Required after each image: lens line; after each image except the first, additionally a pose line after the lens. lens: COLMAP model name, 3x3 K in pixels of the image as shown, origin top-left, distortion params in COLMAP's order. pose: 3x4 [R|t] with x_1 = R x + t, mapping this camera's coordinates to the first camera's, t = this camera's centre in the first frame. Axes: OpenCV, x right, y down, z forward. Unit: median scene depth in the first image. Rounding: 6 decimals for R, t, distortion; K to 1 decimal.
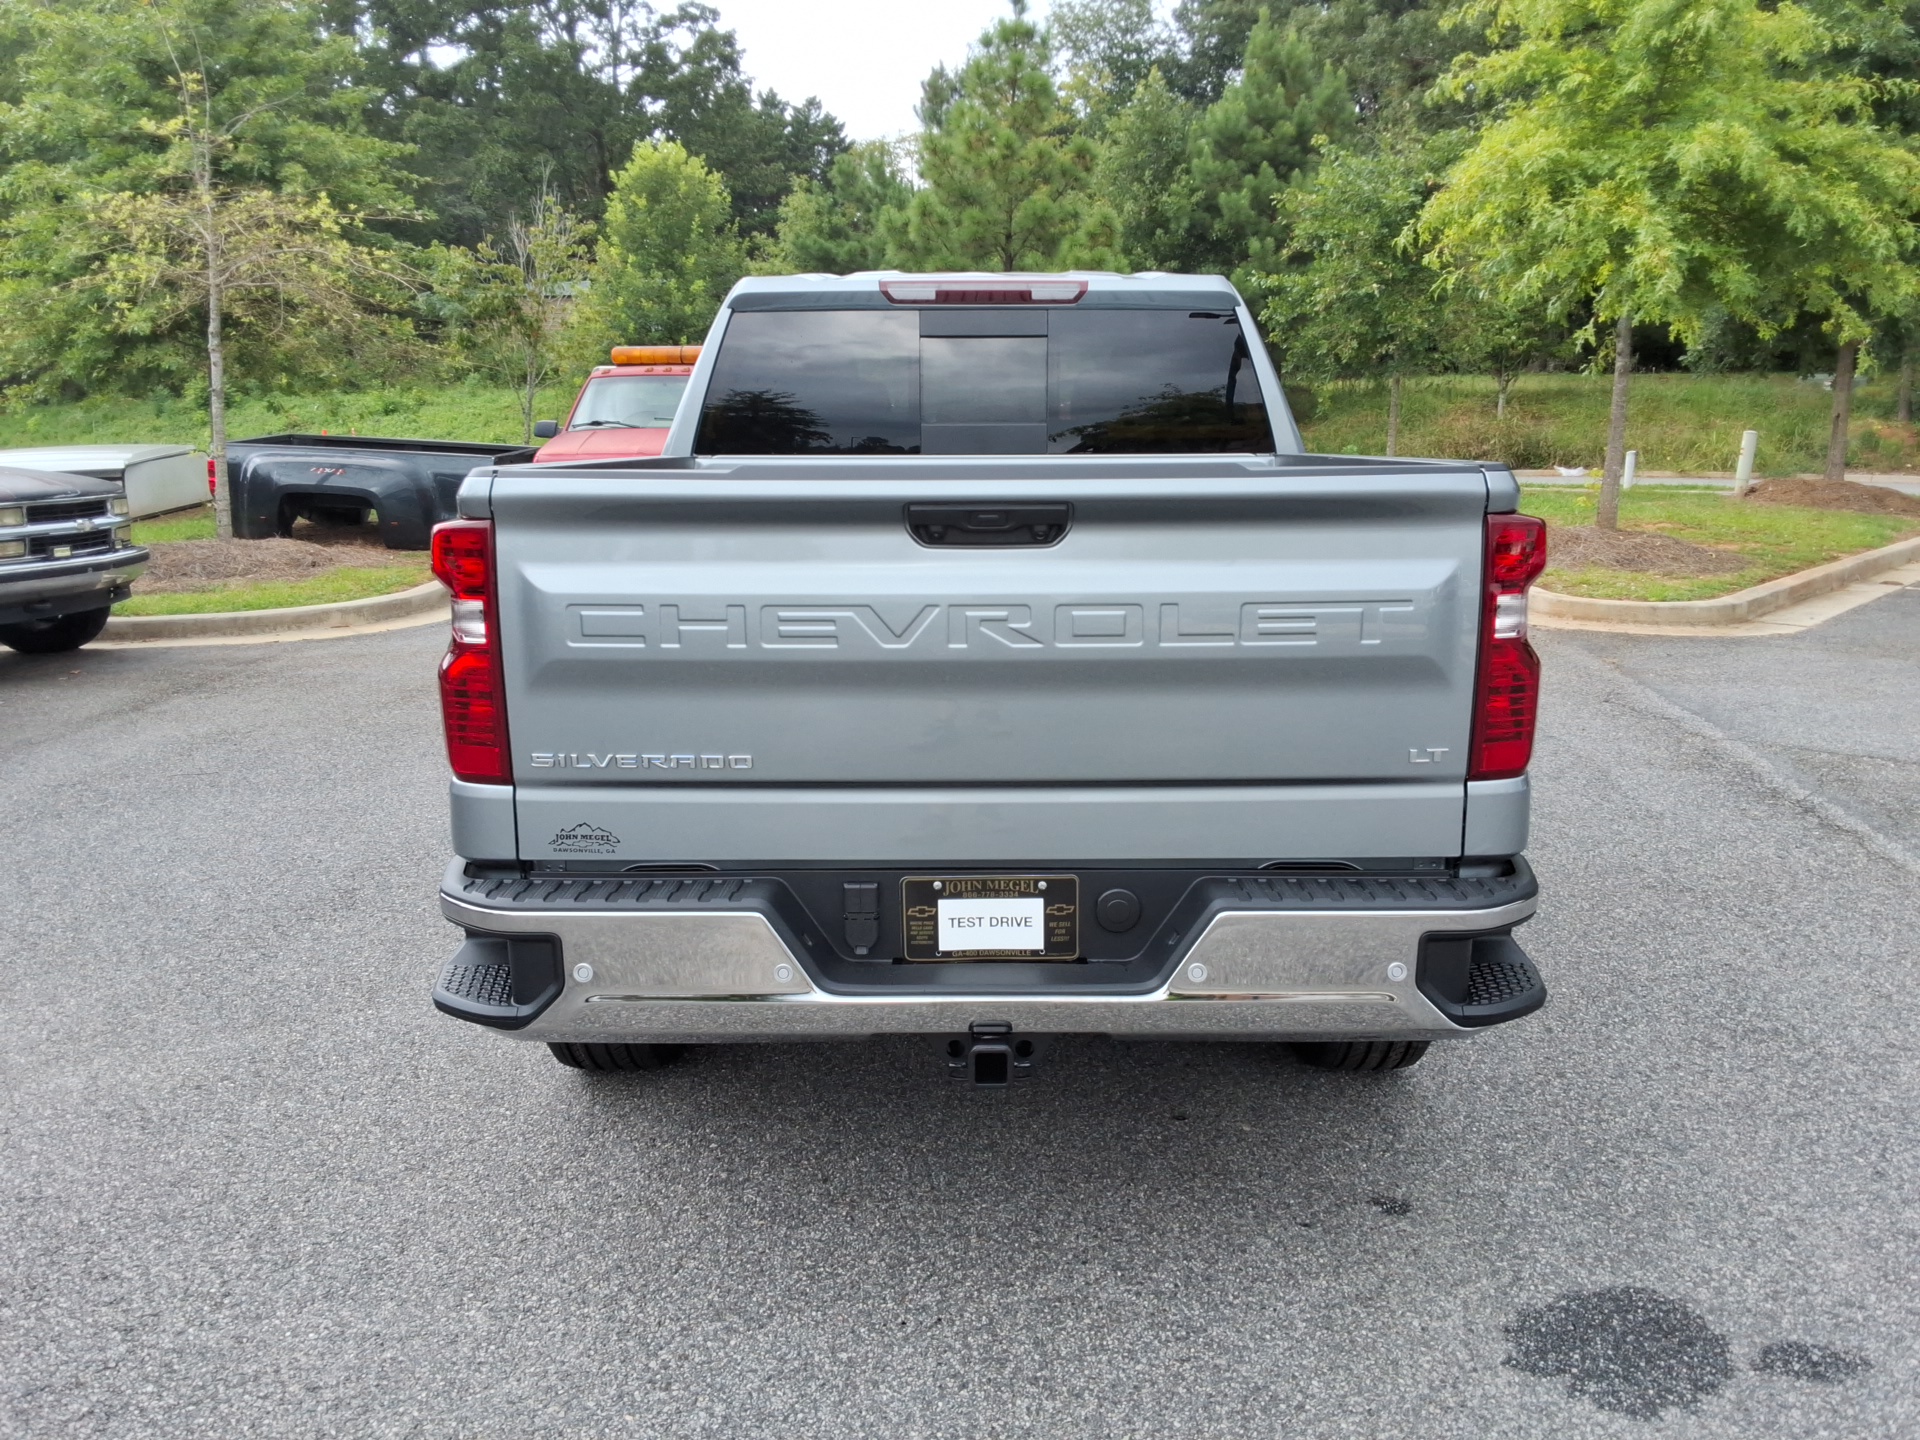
lens RADIAL K [[1552.2, 0, 971.1], [0, 1552.2, 687.3], [0, 0, 1]] dist [0.111706, -0.175003]
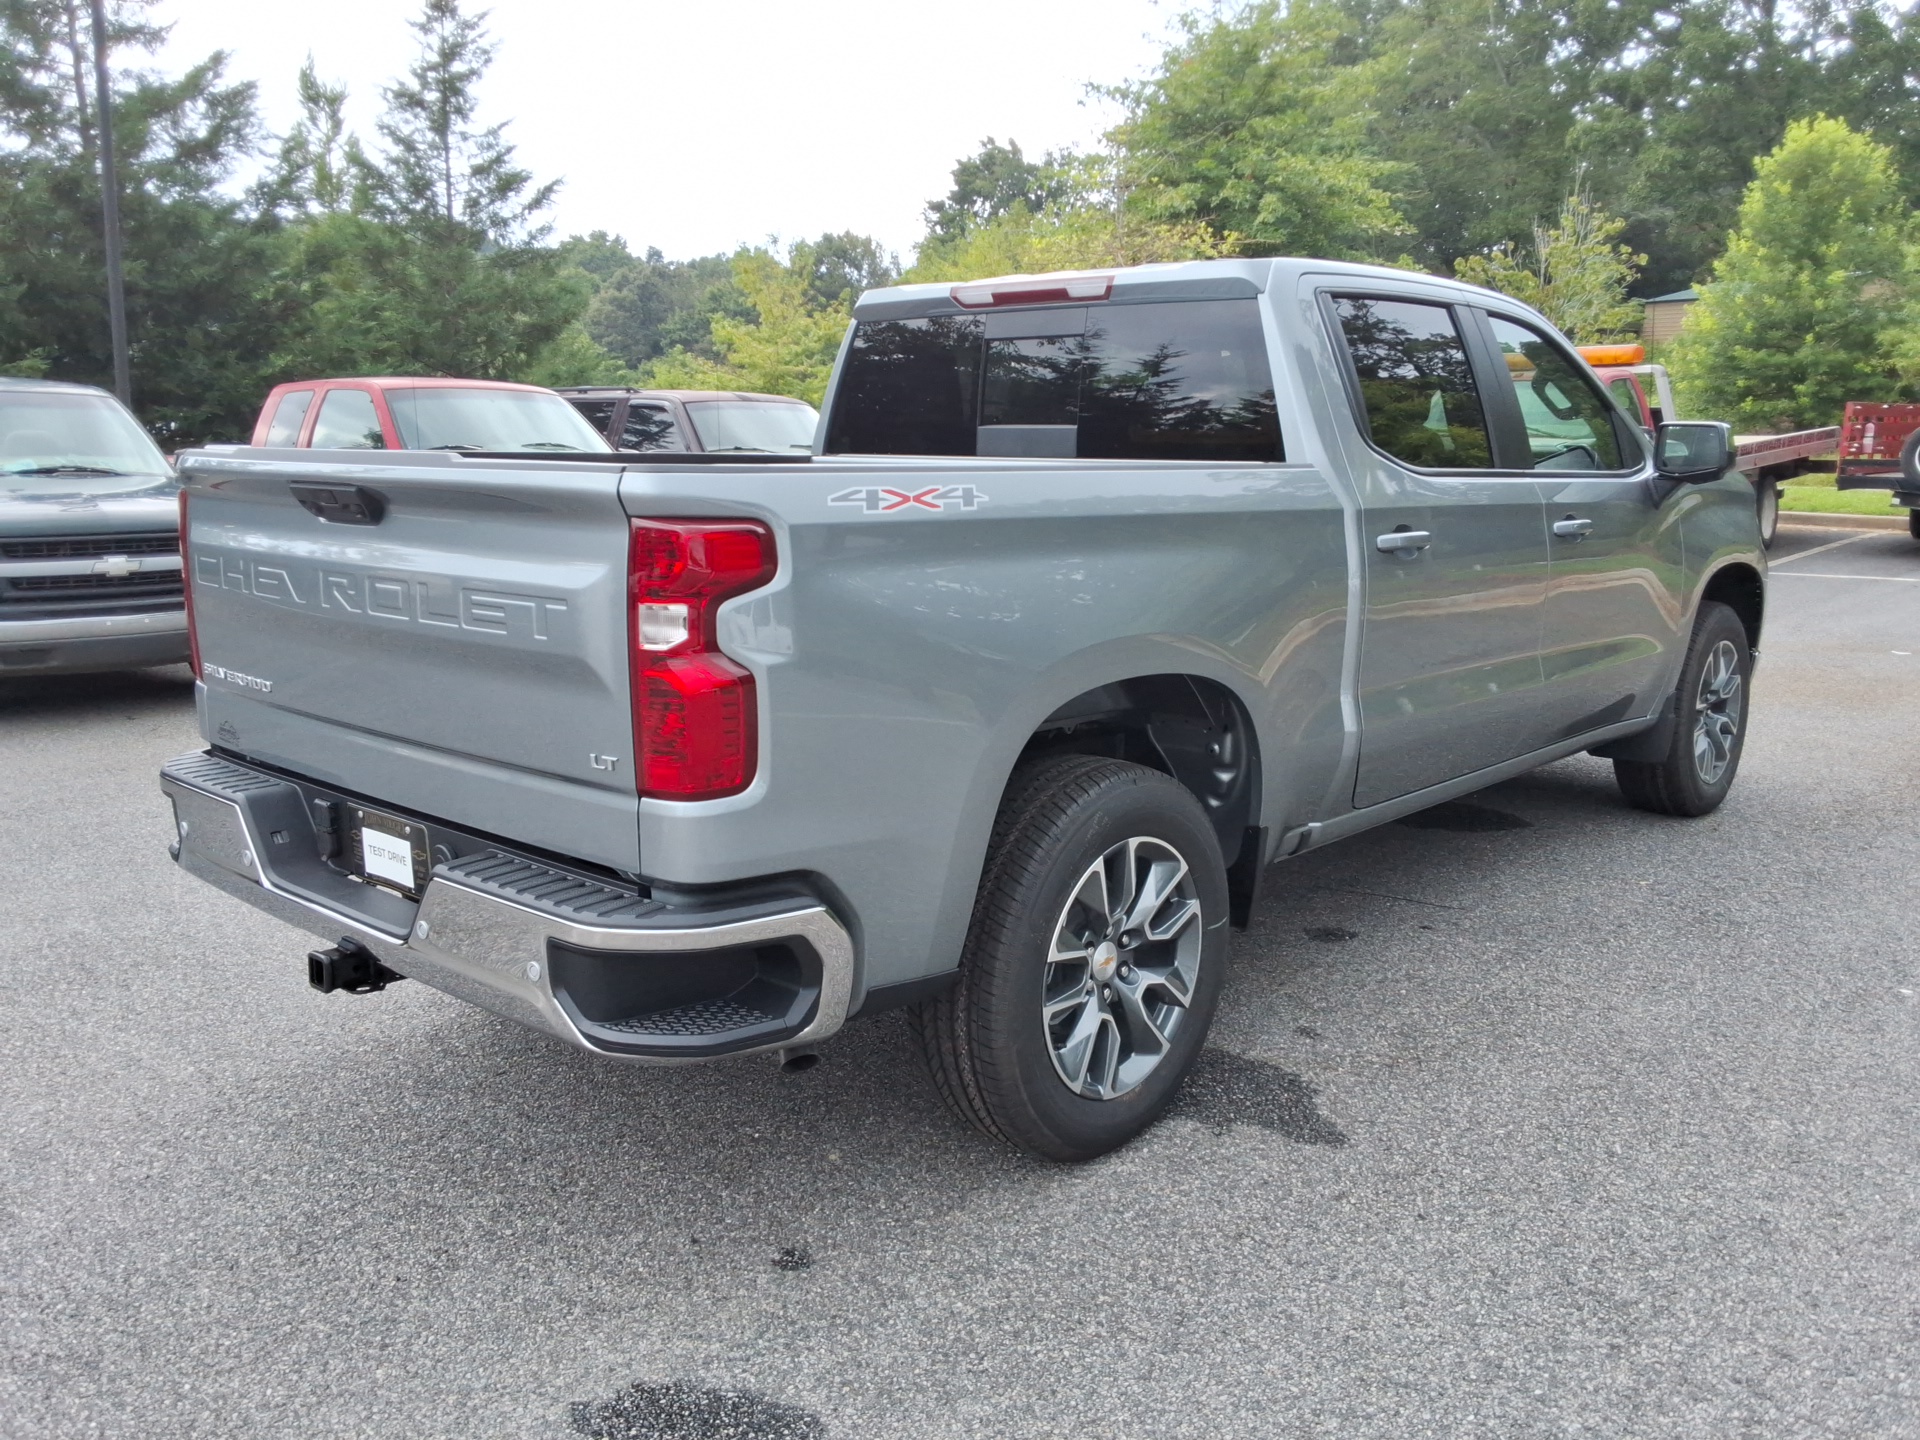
lens RADIAL K [[1552.2, 0, 988.3], [0, 1552.2, 690.1], [0, 0, 1]] dist [0.111706, -0.175003]
pose [[0.745831, 0.116526, -0.655864, 0.239297], [-0.119657, 0.992002, 0.040175, -0.014908], [0.655300, 0.048515, 0.753809, 0.092085]]
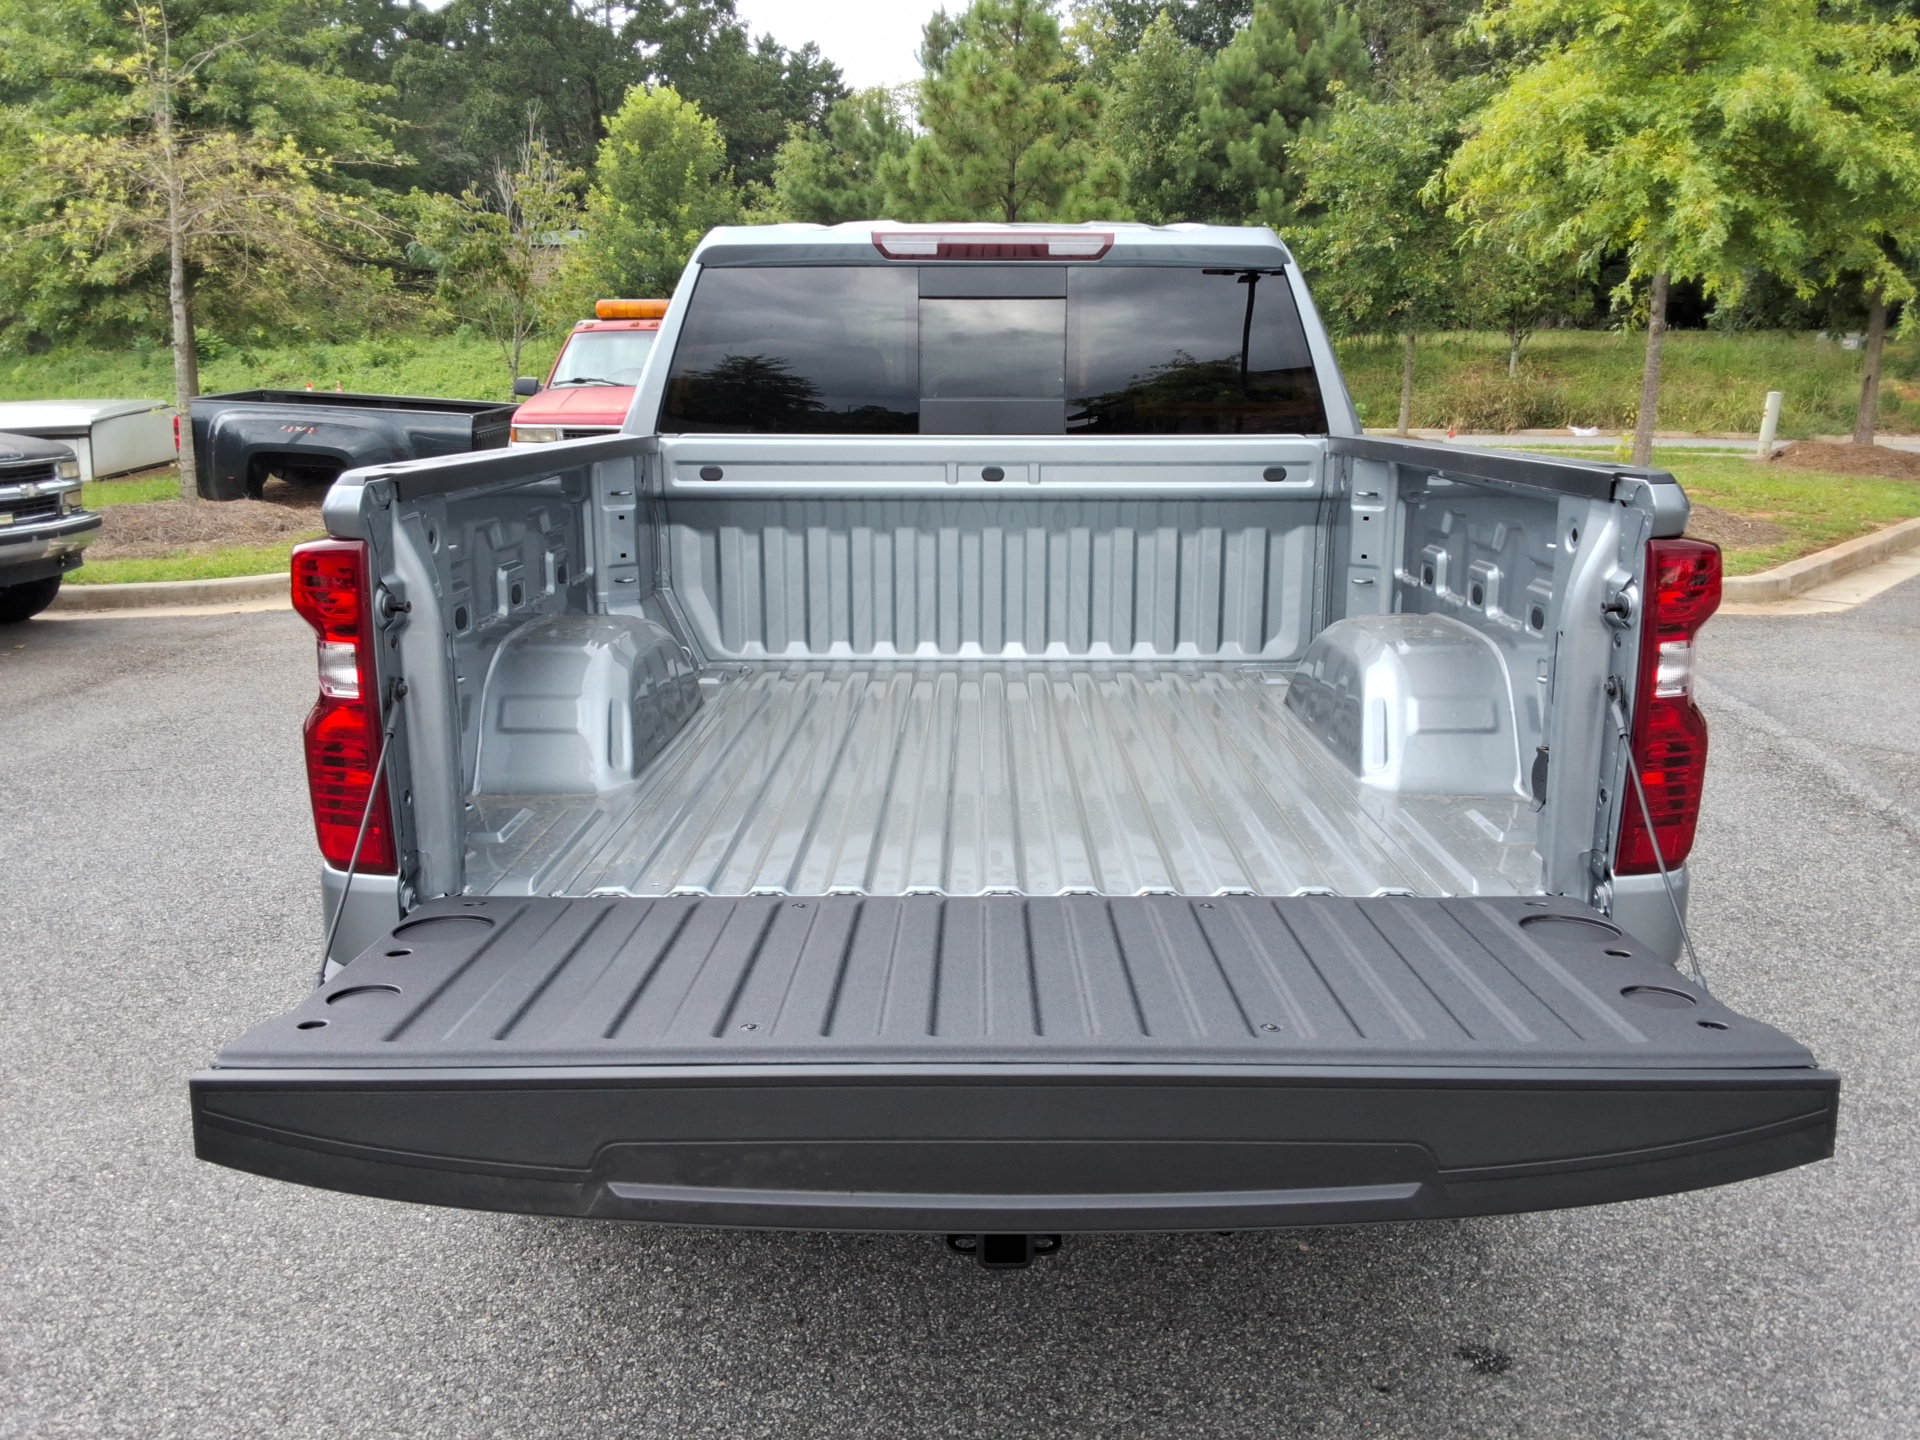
lens RADIAL K [[1552.2, 0, 970.6], [0, 1552.2, 684.9], [0, 0, 1]] dist [0.111706, -0.175003]
pose [[0.999989, 0.004581, 0.000940, -0.001441], [-0.004605, 0.999619, 0.027207, -0.012082], [-0.000815, -0.027211, 0.999629, 0.046535]]
